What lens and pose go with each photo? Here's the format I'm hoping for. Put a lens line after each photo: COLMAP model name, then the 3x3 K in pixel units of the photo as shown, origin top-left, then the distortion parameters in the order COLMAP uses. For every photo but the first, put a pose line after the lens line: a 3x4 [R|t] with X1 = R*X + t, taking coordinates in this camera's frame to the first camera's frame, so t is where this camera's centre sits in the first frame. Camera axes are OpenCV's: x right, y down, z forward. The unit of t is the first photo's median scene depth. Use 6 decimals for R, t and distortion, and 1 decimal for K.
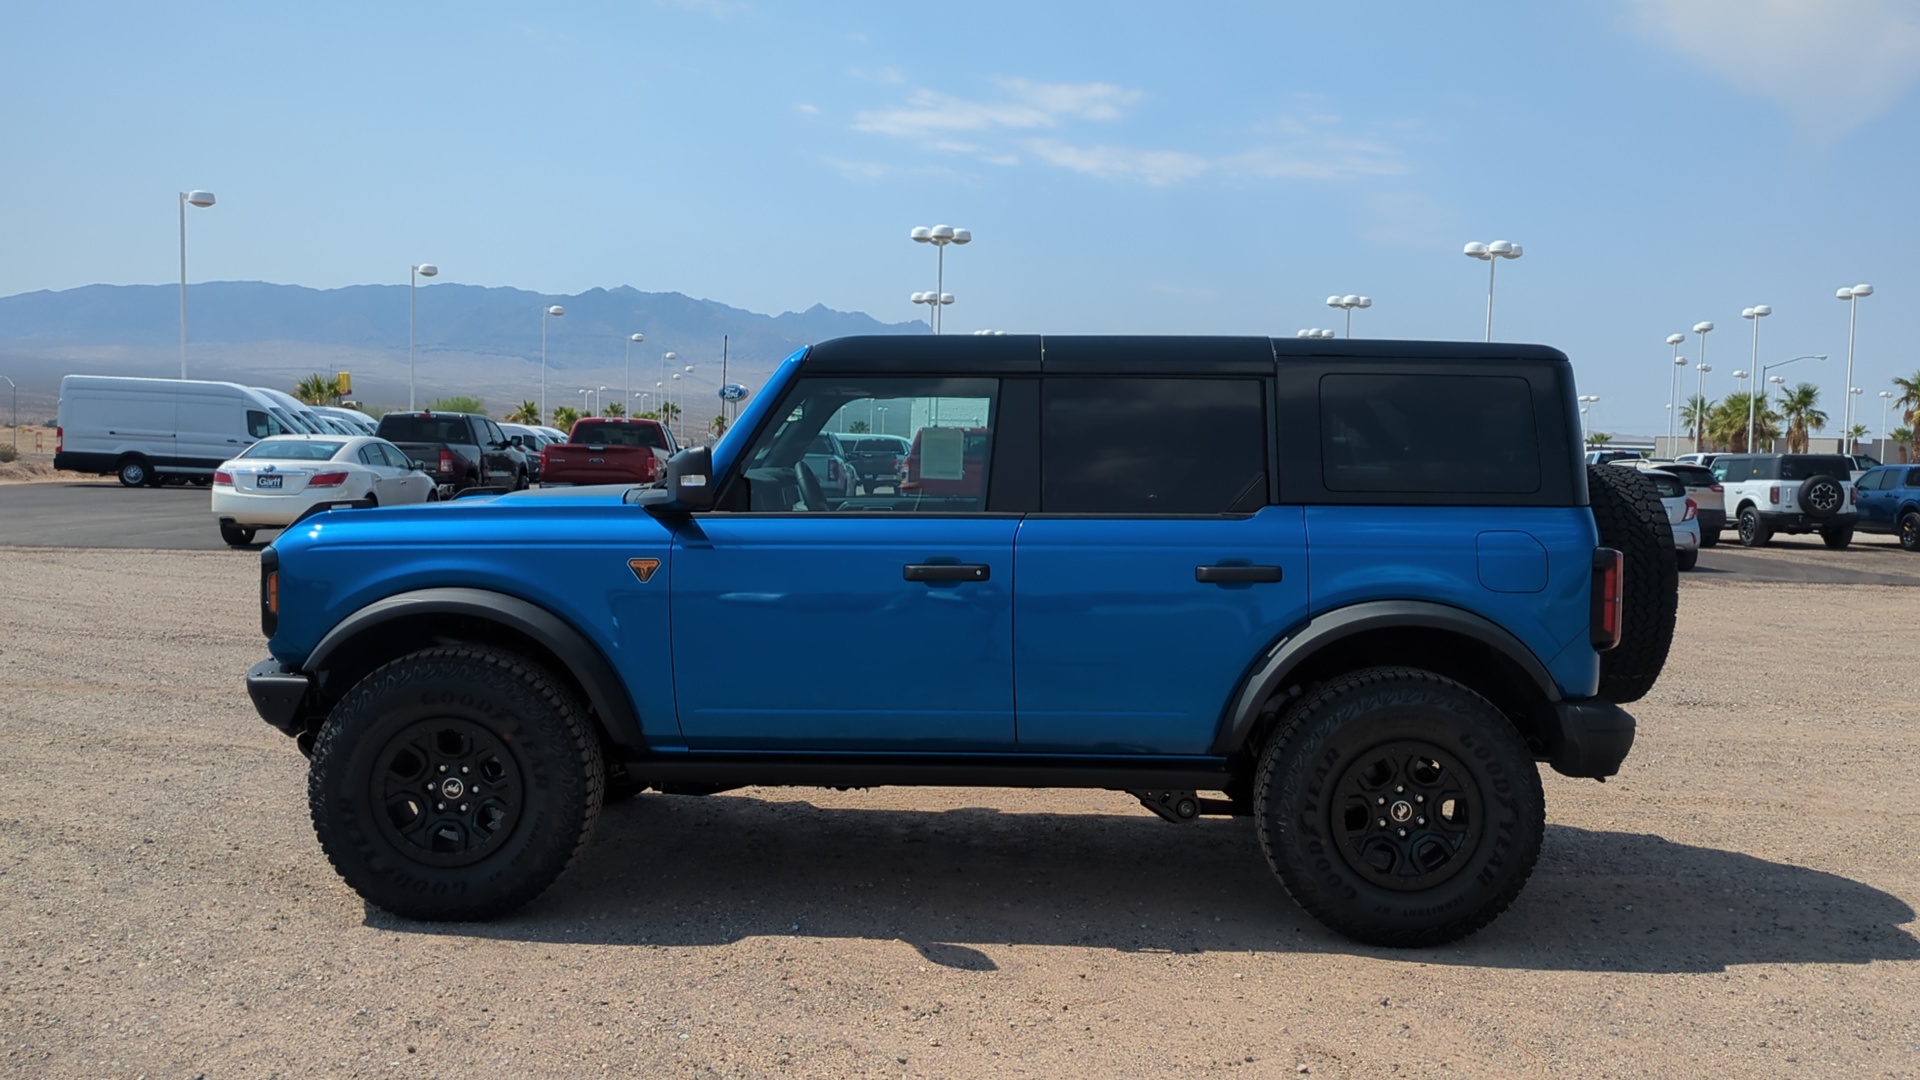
lens RADIAL K [[1637.7, 0, 980.2], [0, 1637.7, 537.1], [0, 0, 1]] dist [0.075700, -0.104122]
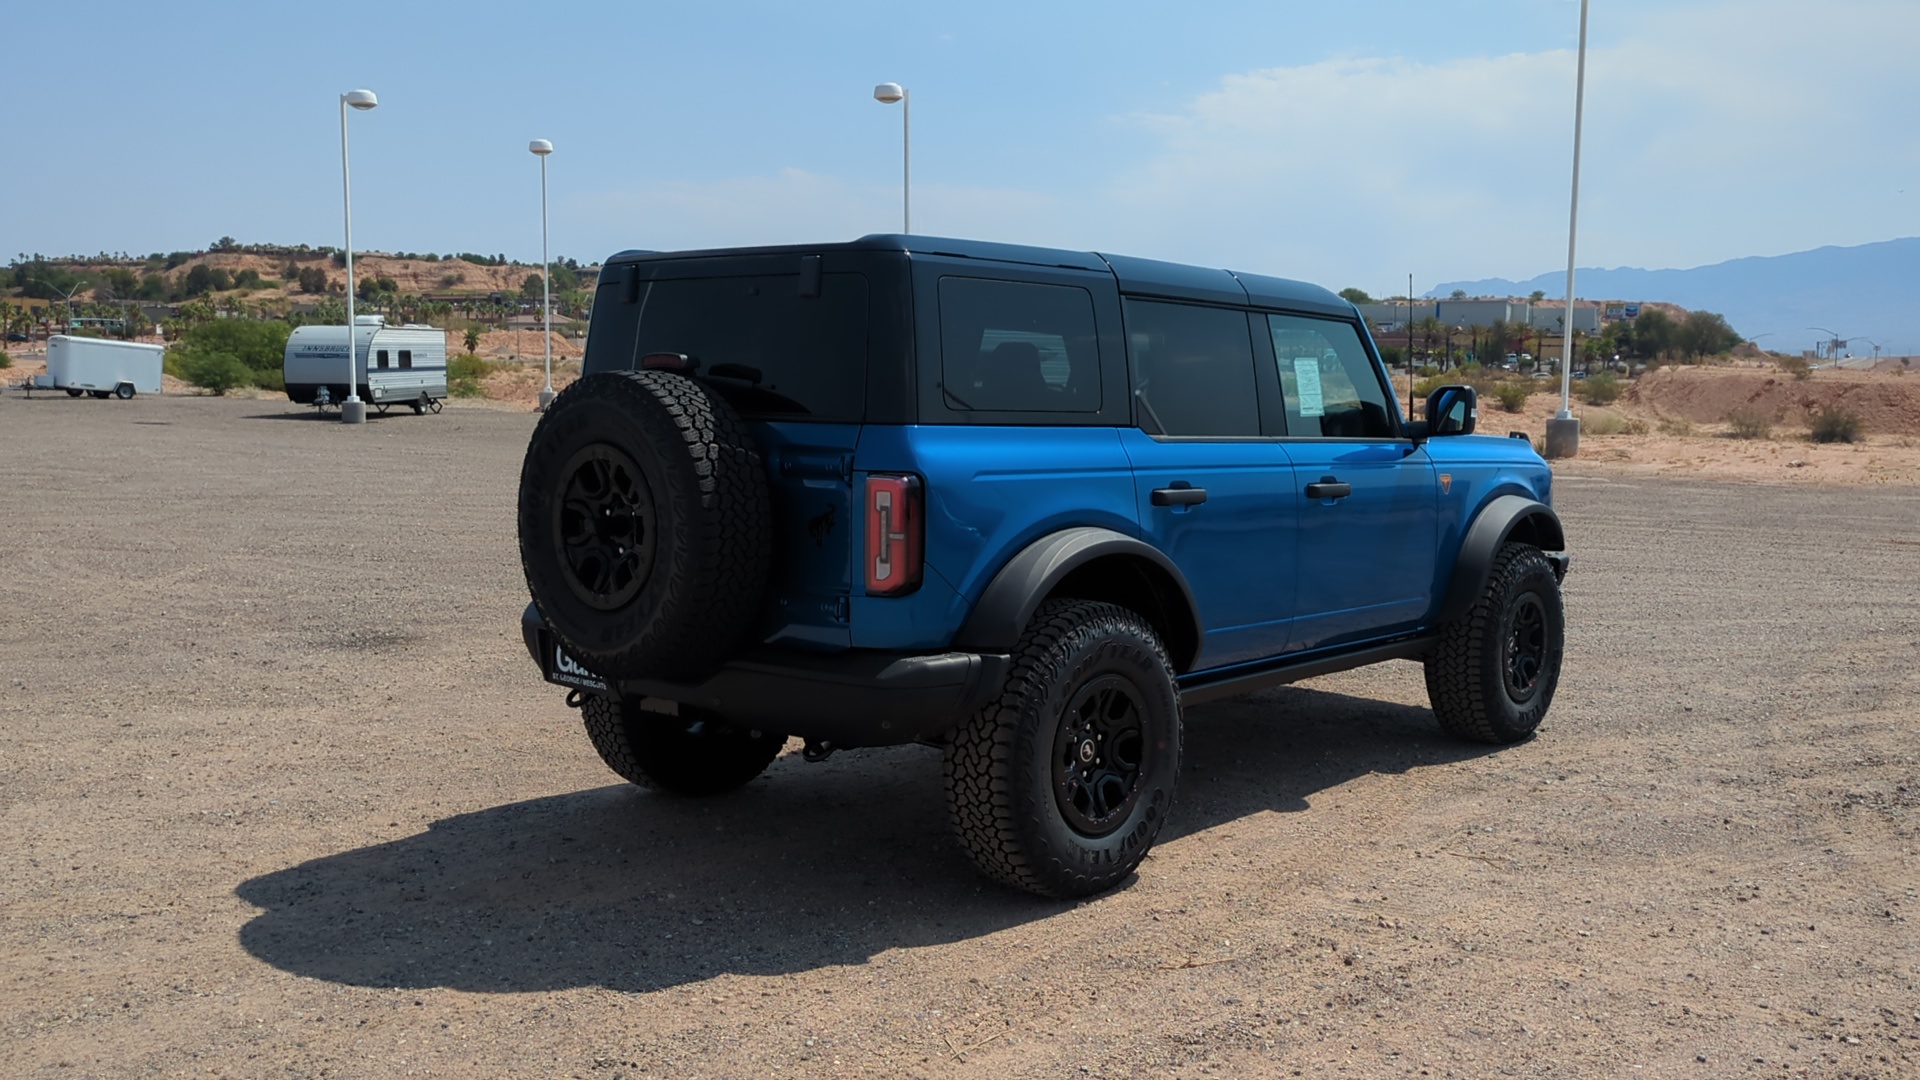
lens RADIAL K [[1637.7, 0, 980.2], [0, 1637.7, 537.1], [0, 0, 1]] dist [0.075700, -0.104122]
pose [[-0.649386, 0.037427, -0.759537, 1.021604], [-0.069312, 0.991718, 0.108128, -0.073258], [0.757293, 0.122862, -0.641414, 1.927830]]
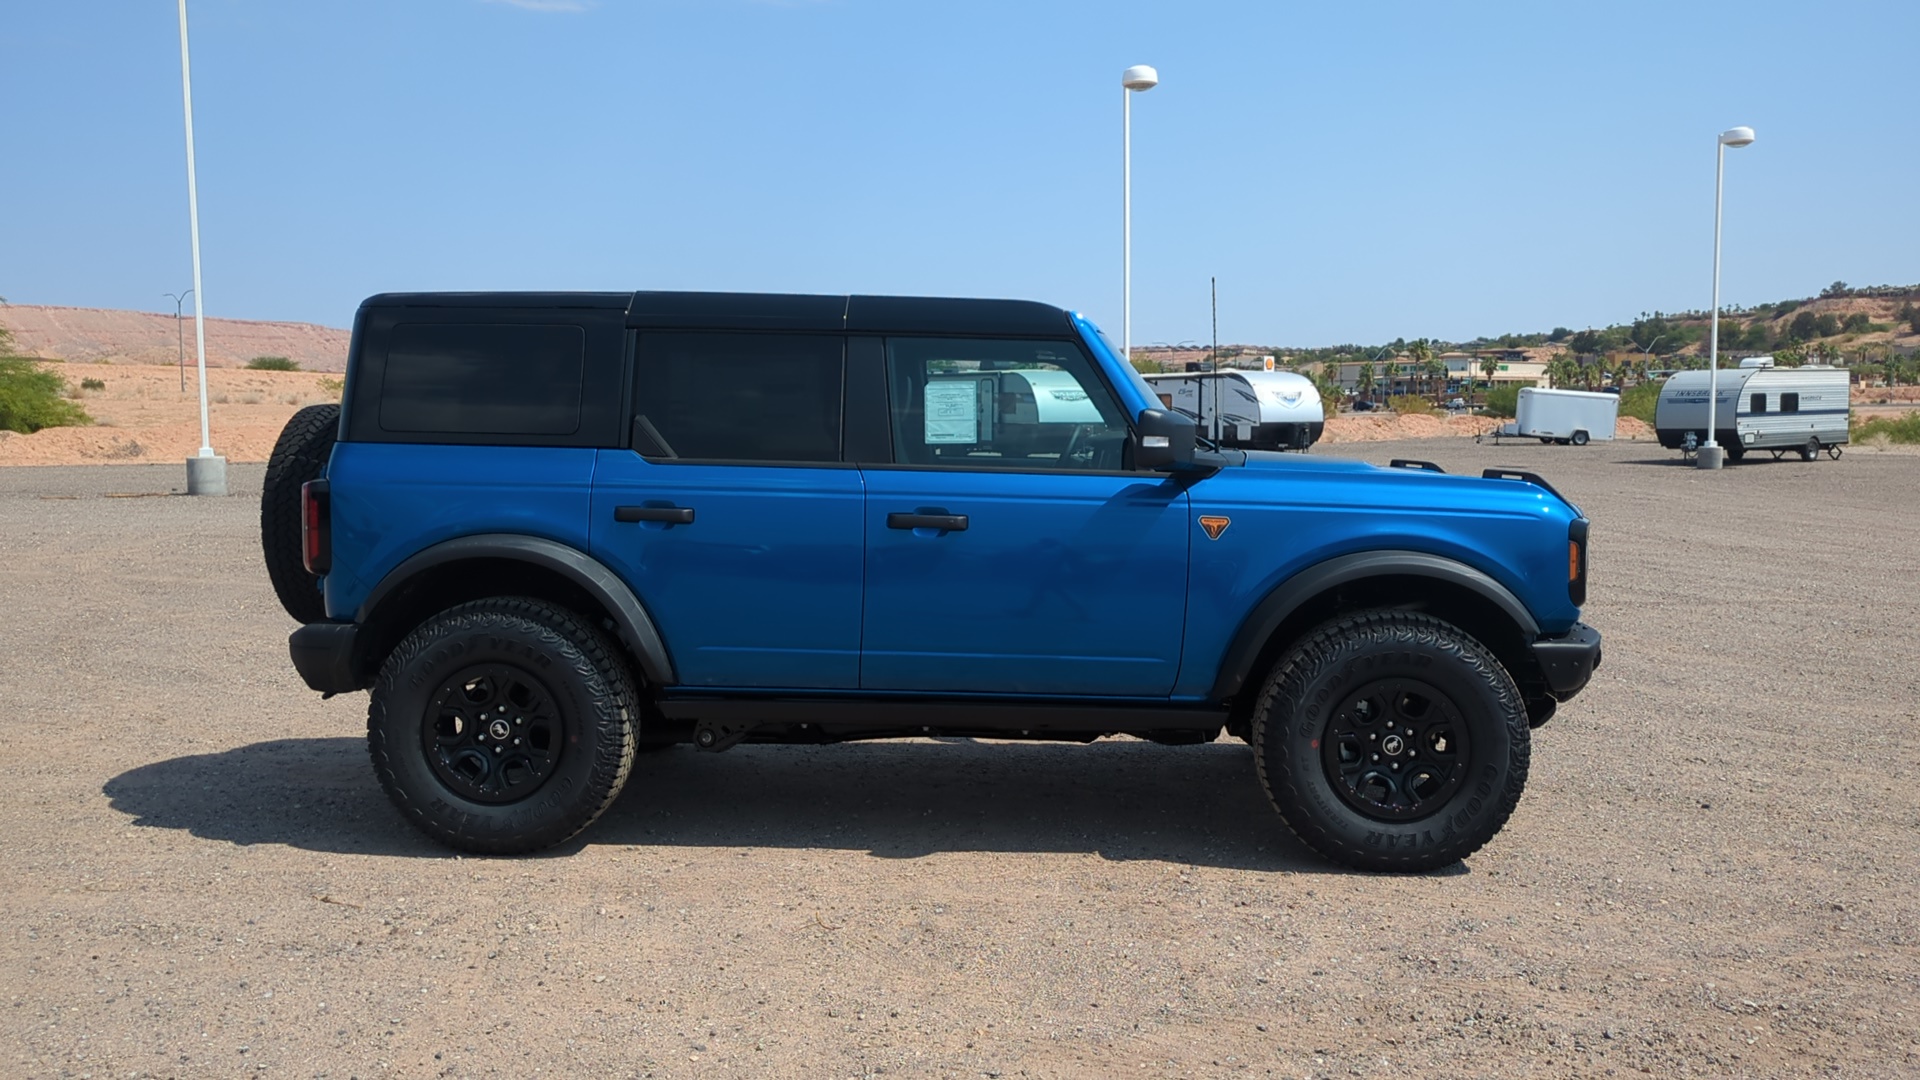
lens RADIAL K [[1637.7, 0, 980.2], [0, 1637.7, 537.1], [0, 0, 1]] dist [0.075700, -0.104122]
pose [[-0.999027, -0.030568, 0.031781, -0.096133], [-0.026350, 0.991735, 0.125565, -0.125500], [-0.035357, 0.124606, -0.991576, 2.444344]]
